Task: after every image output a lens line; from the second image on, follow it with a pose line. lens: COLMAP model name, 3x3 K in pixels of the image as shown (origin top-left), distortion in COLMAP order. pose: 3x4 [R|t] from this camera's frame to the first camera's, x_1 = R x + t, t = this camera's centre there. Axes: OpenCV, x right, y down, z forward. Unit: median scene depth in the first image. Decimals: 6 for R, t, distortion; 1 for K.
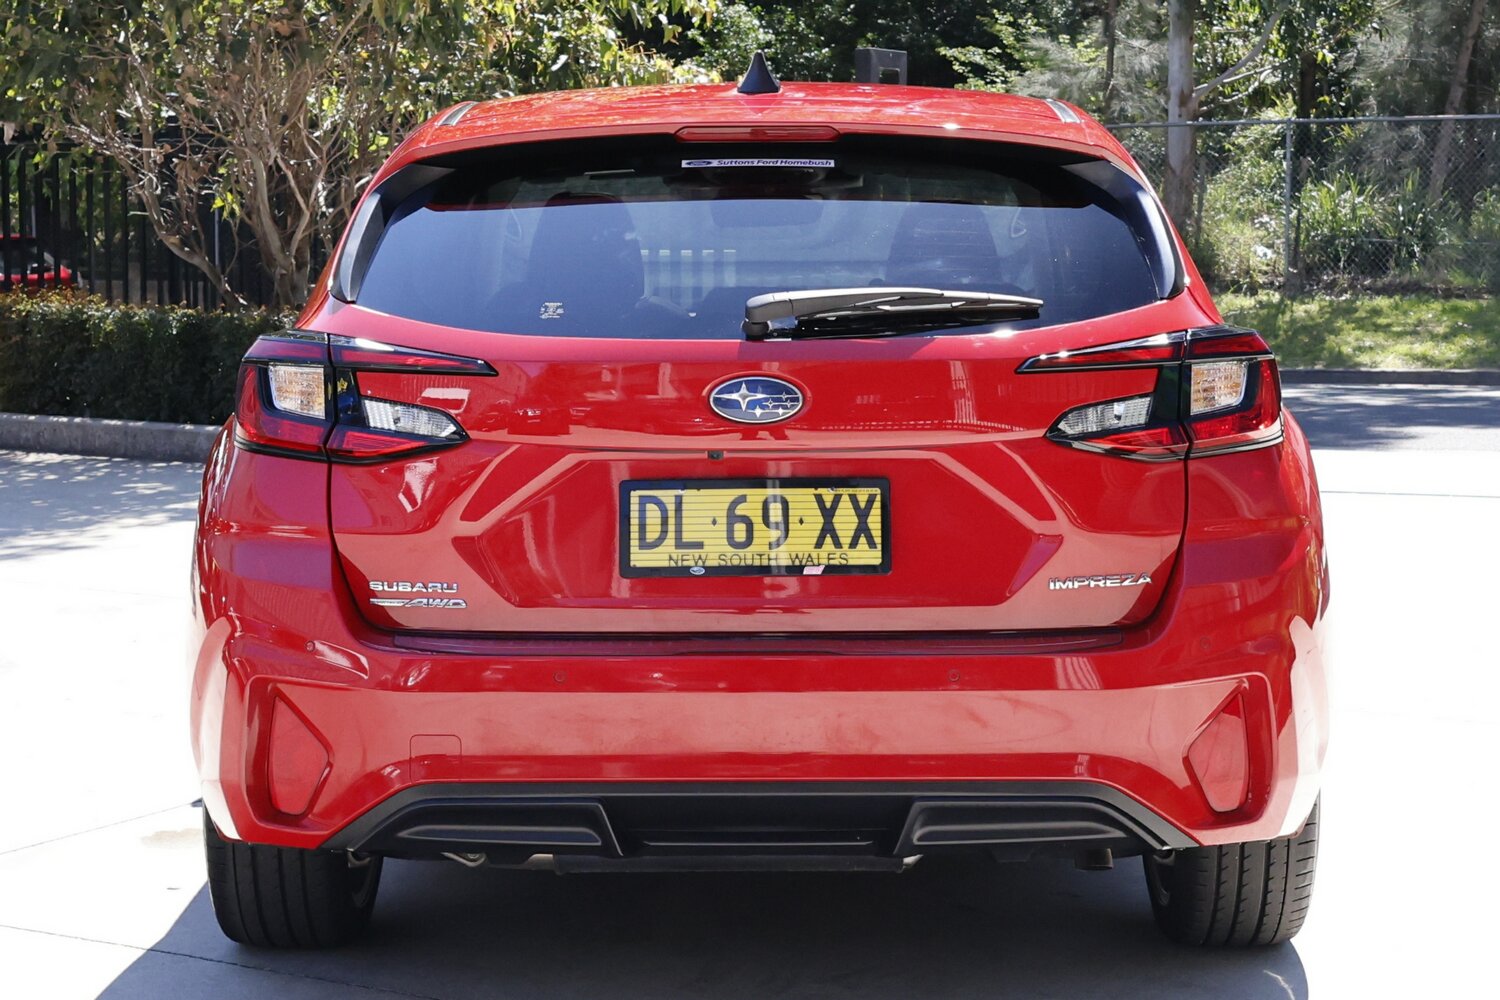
lens RADIAL K [[1242.0, 0, 748.2], [0, 1242.0, 492.1], [0, 0, 1]] dist [0.007717, 0.006967]
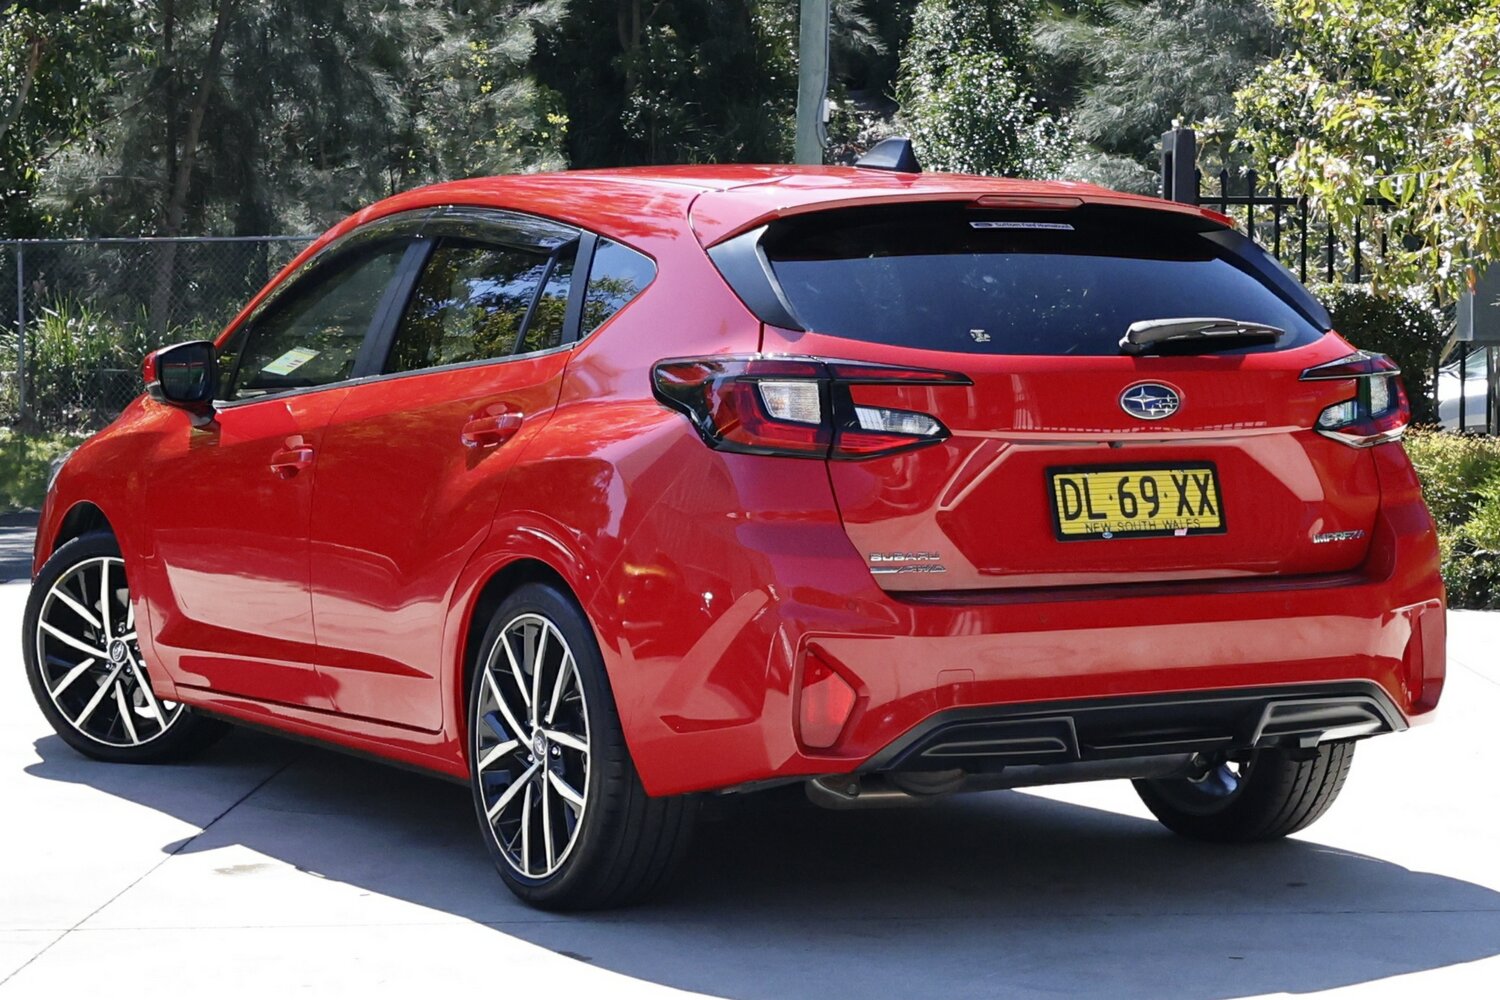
lens RADIAL K [[1149.2, 0, 752.6], [0, 1149.2, 505.8], [0, 0, 1]] dist [-0.022420, -0.004235]
pose [[0.979108, -0.036186, 0.200093, -0.628077], [0.042793, 0.998669, -0.028793, 0.050635], [-0.198785, 0.036755, 0.979354, -0.091027]]
